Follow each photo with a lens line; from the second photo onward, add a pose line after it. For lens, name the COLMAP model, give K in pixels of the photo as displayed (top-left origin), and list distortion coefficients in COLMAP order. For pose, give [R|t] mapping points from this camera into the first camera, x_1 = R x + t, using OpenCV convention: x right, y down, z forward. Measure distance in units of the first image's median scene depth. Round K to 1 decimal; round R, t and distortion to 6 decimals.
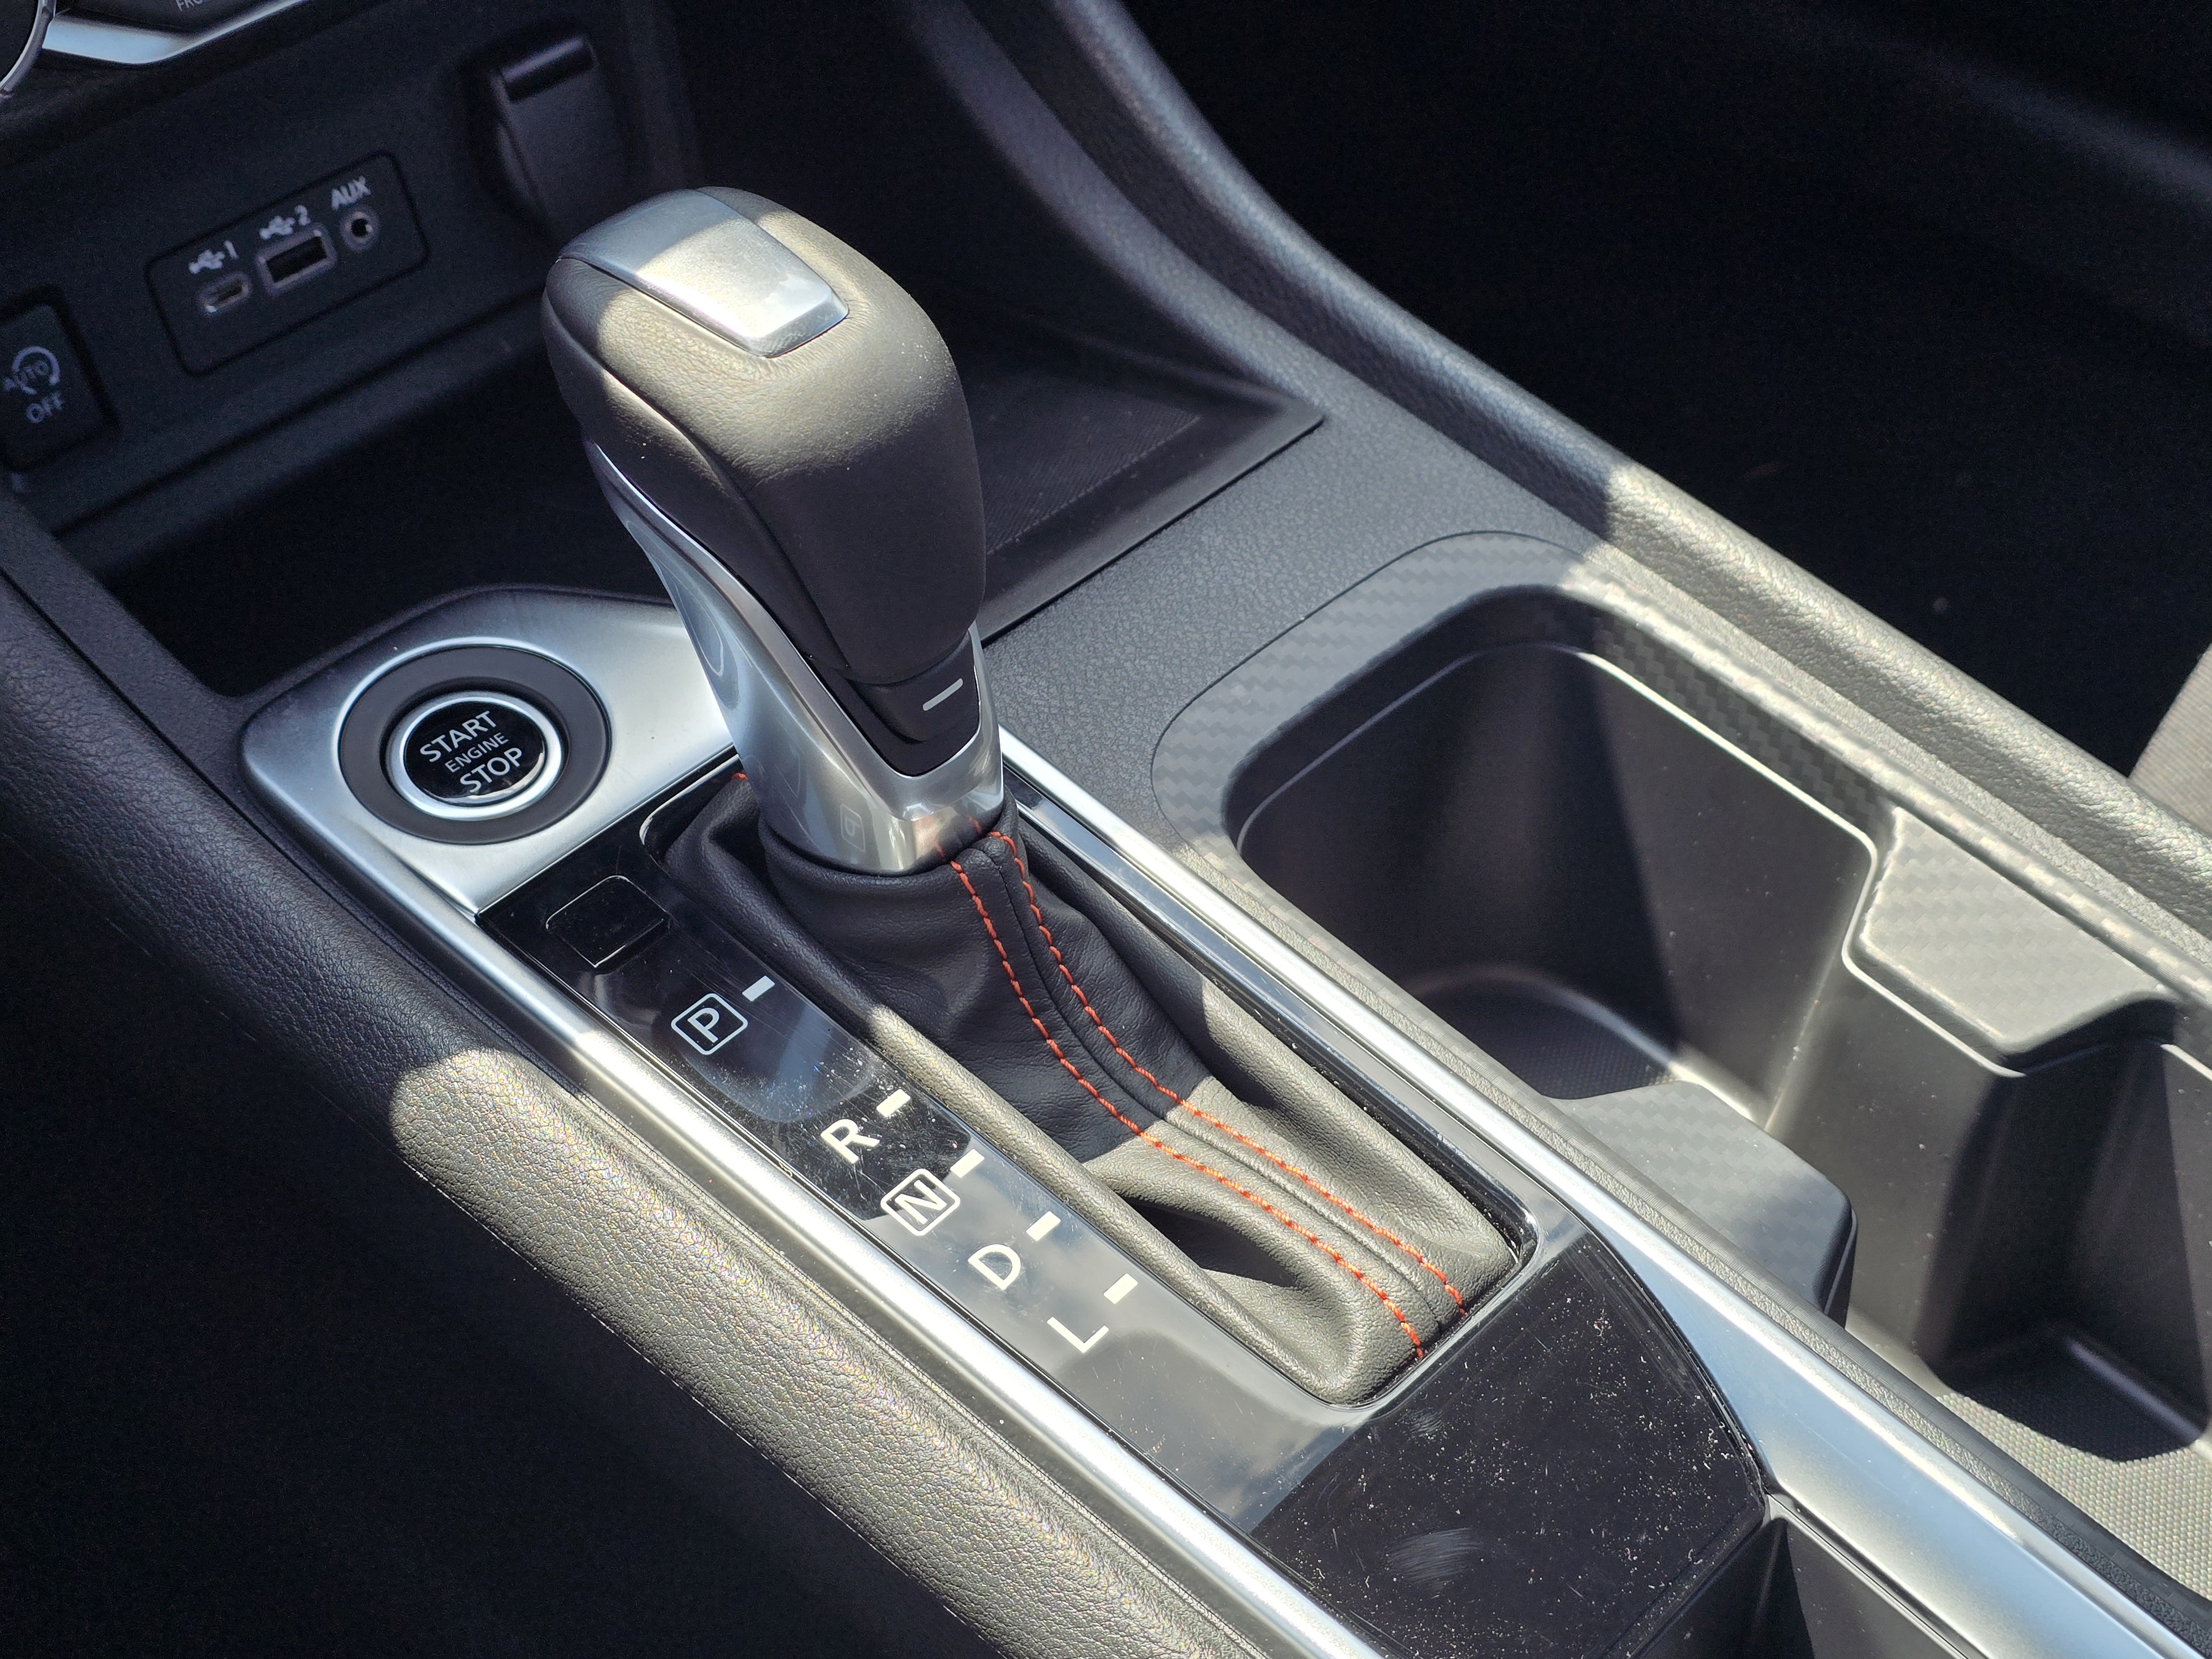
lens RADIAL K [[3063.4, 0, 1101.5], [0, 3063.4, 783.9], [0, 0, 1]] dist [0.225908, -0.873435]
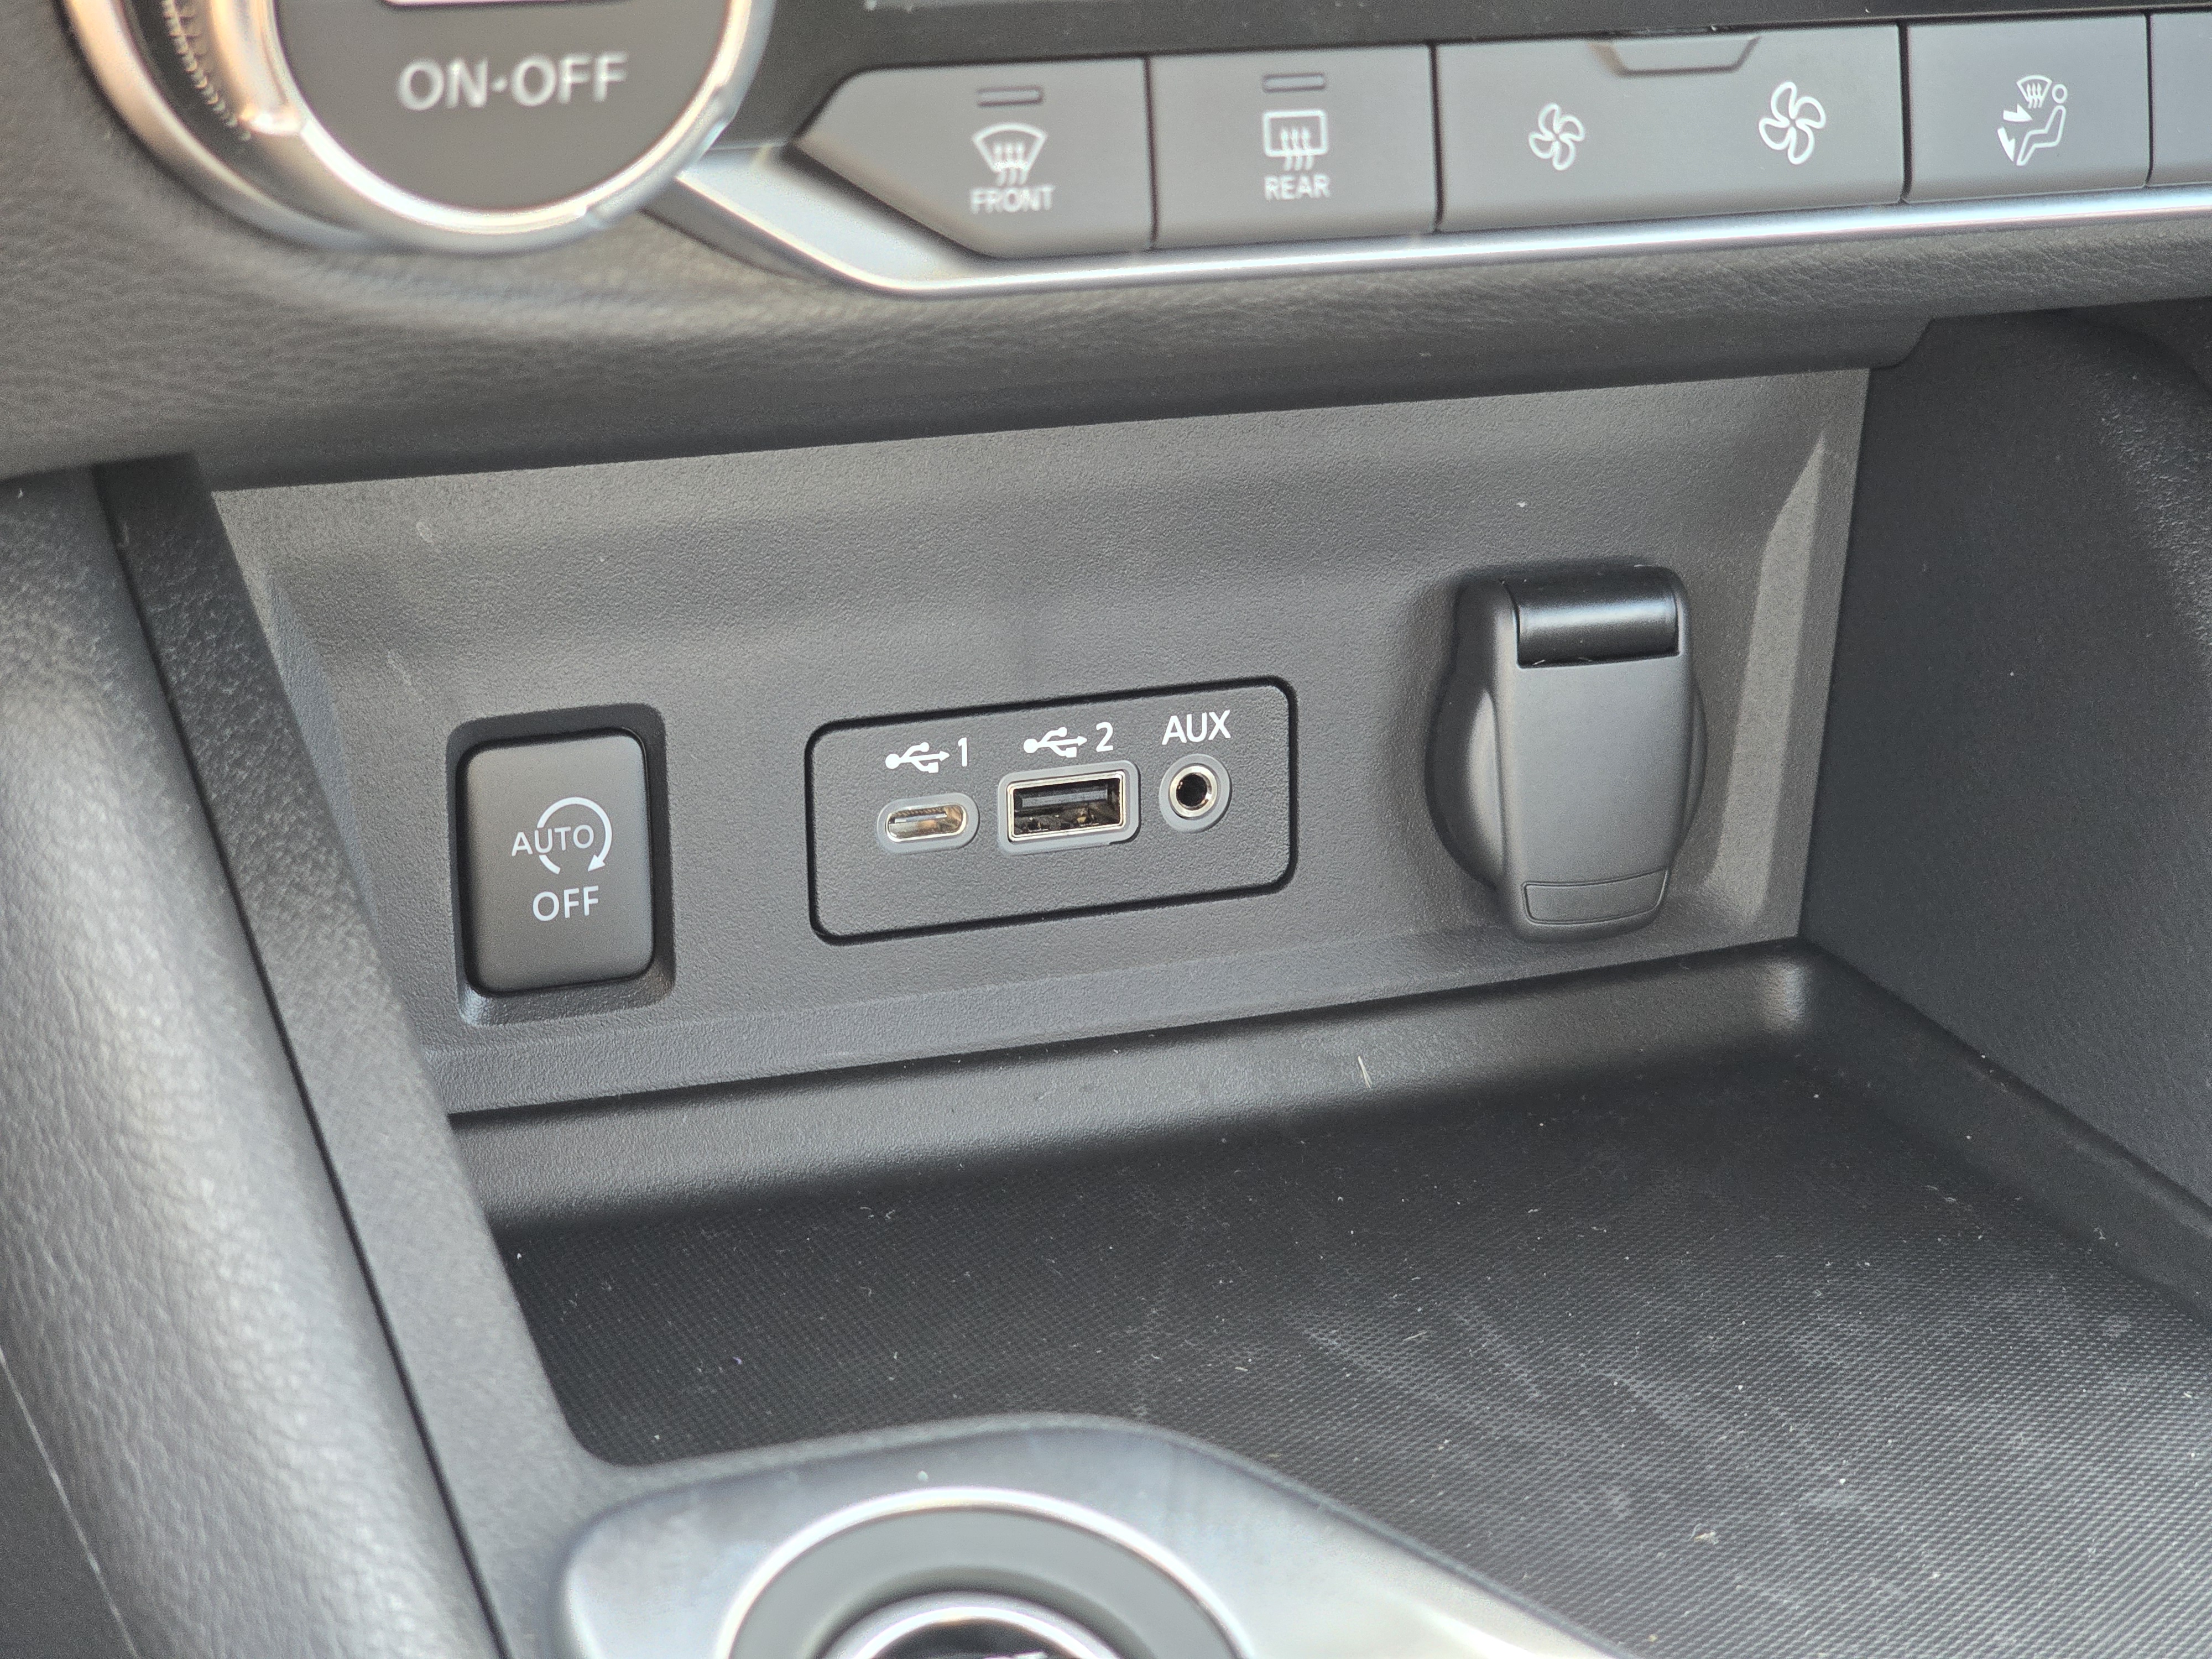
lens RADIAL K [[4520.1, 0, 1106.0], [0, 4520.1, 829.5], [0, 0, 1]] dist [-0.359073, 5.395827]
pose [[0.914195, 0.286629, -0.286518, -0.022201], [-0.350445, 0.914178, -0.203636, -0.001553], [0.203560, 0.286571, 0.936184, 0.297003]]
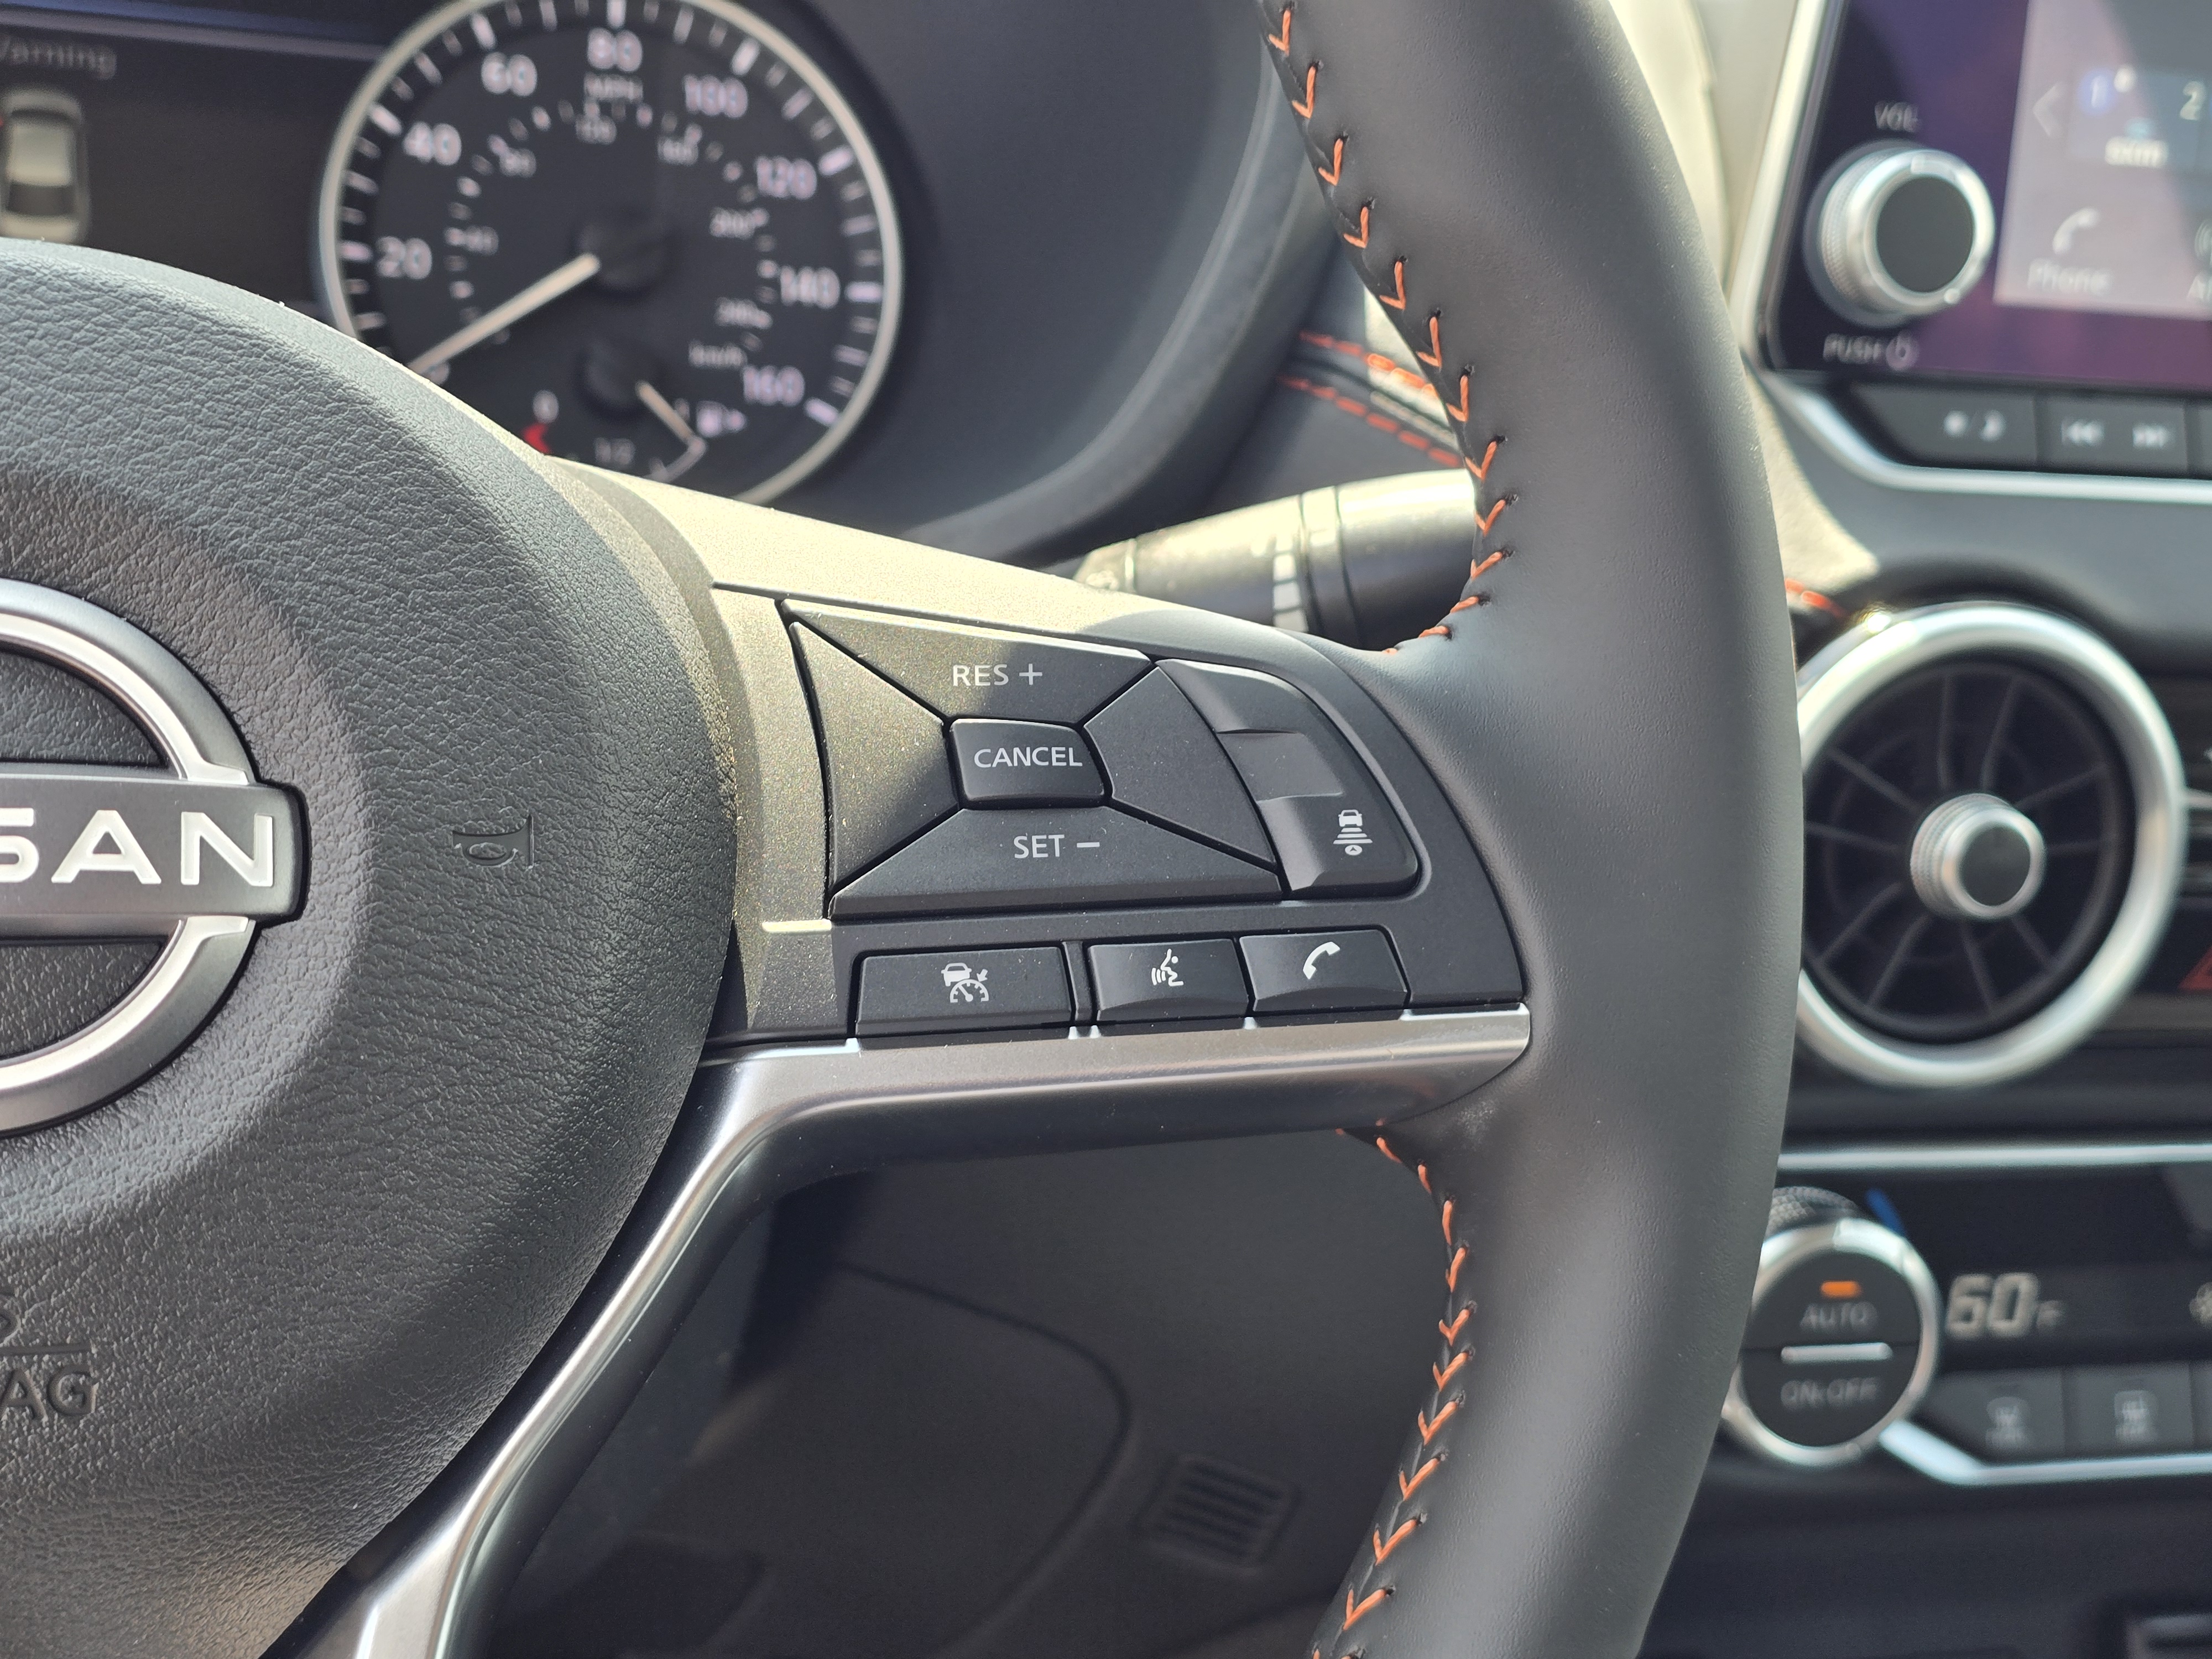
lens RADIAL K [[3063.4, 0, 1101.5], [0, 3063.4, 783.9], [0, 0, 1]] dist [0.225908, -0.873435]
pose [[0.872109, 0.214702, -0.439692, -0.125527], [-0.407154, 0.816804, -0.408726, 0.145292], [0.271387, 0.535476, 0.799759, -0.120944]]
